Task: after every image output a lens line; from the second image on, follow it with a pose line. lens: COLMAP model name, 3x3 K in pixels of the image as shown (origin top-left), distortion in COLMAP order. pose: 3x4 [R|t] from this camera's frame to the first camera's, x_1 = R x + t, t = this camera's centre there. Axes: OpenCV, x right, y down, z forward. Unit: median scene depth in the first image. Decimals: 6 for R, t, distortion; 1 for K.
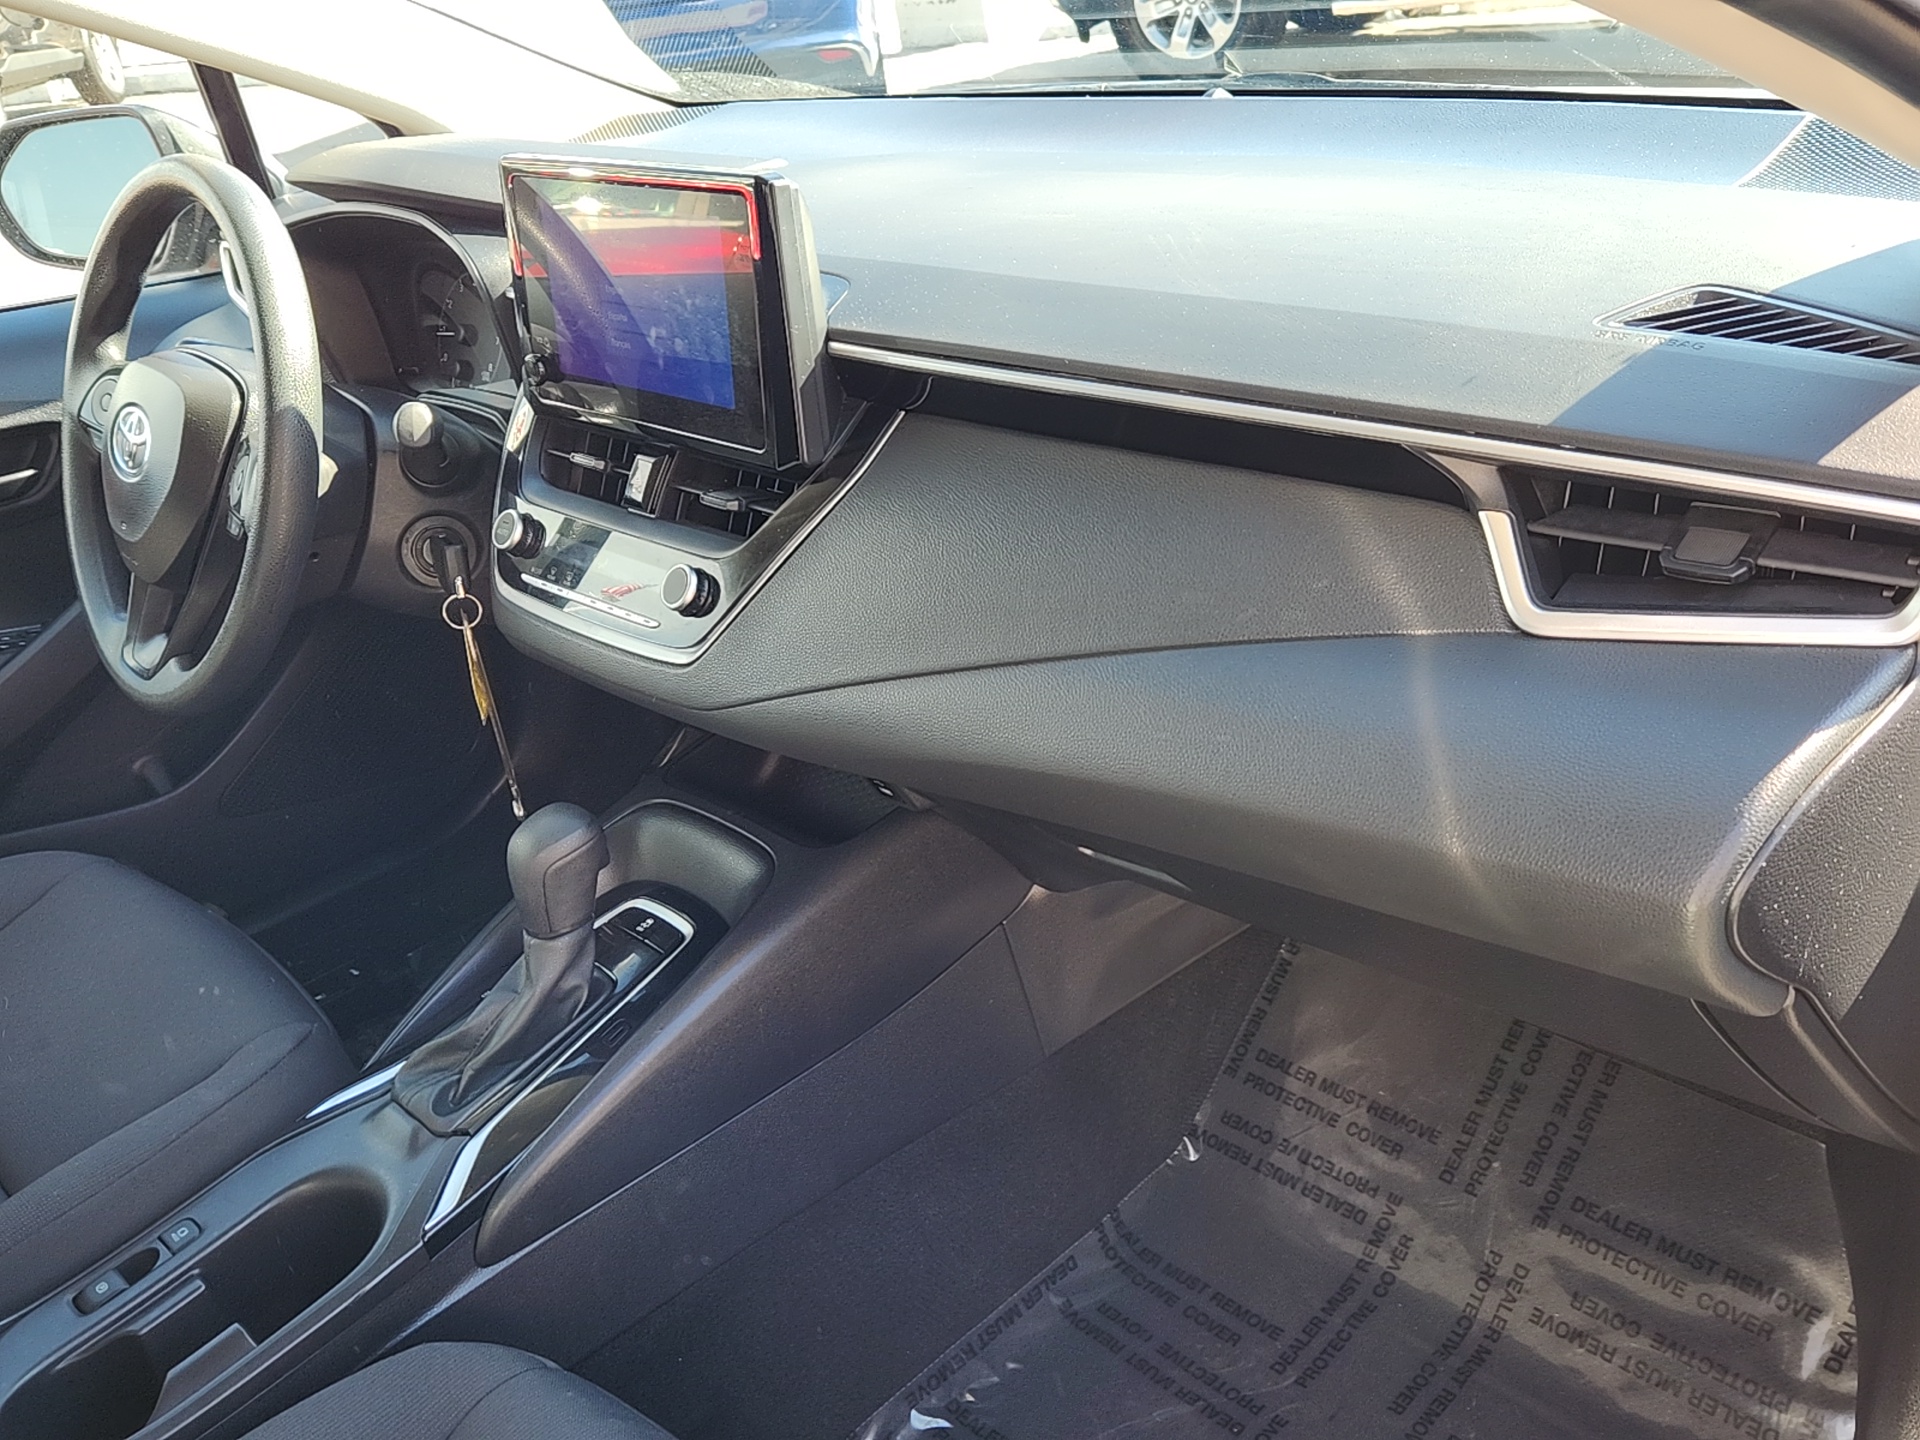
lens RADIAL K [[1772.5, 0, 960.0], [0, 1772.5, 720.0], [0, 0, 1]] dist [0.097639, -0.113450]
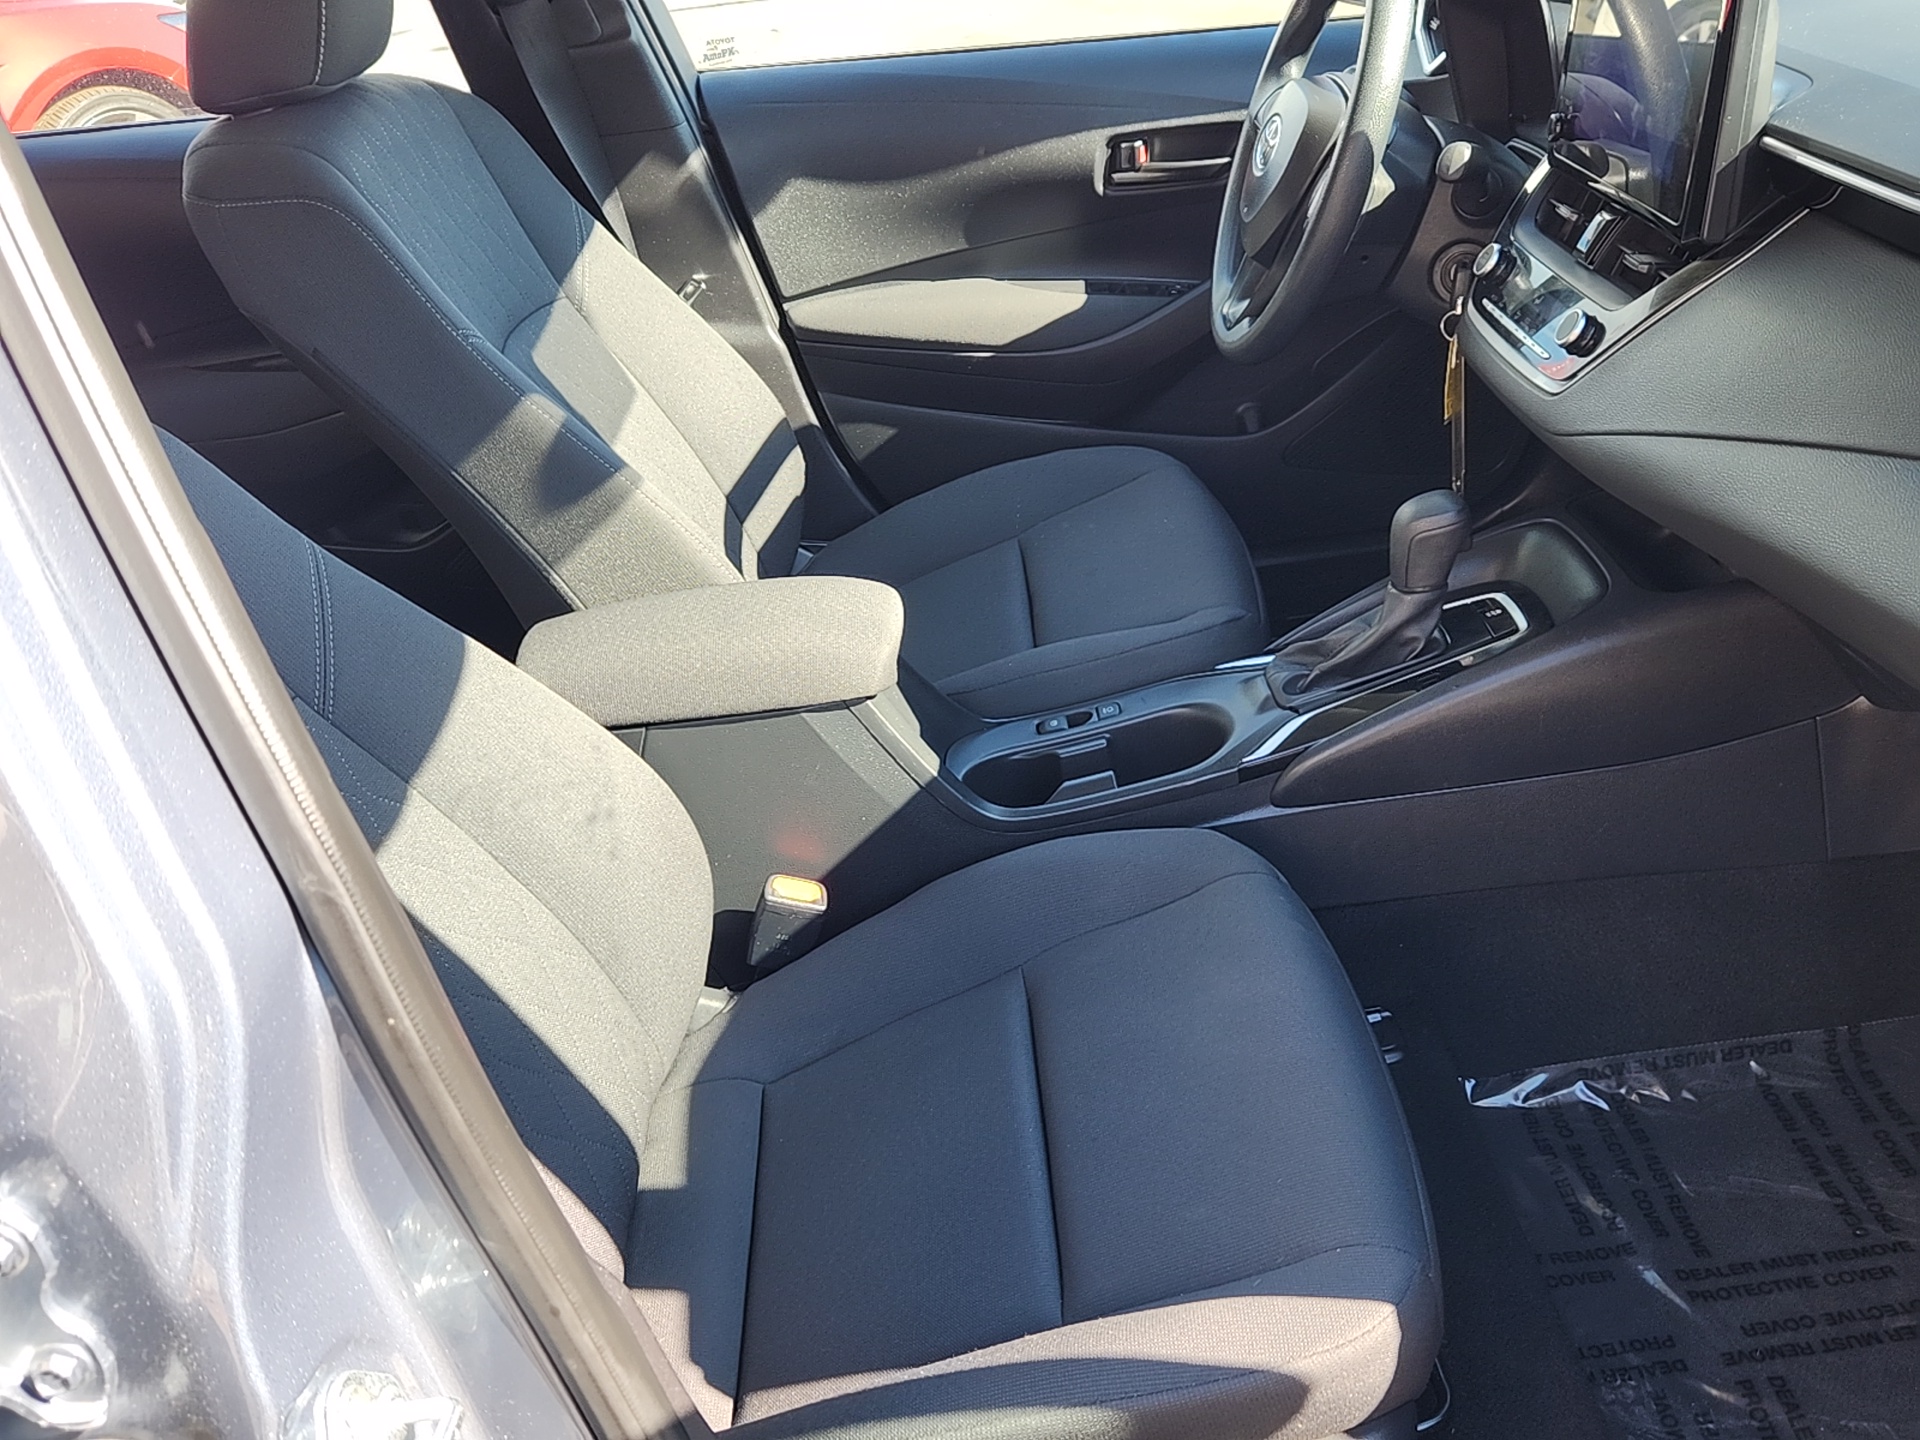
lens RADIAL K [[1772.5, 0, 960.0], [0, 1772.5, 720.0], [0, 0, 1]] dist [0.097639, -0.113450]
pose [[0.746180, 0.340392, -0.572143, 0.281211], [-0.262479, 0.940210, 0.217050, 0.016571], [0.611817, -0.011783, 0.790912, -0.183130]]
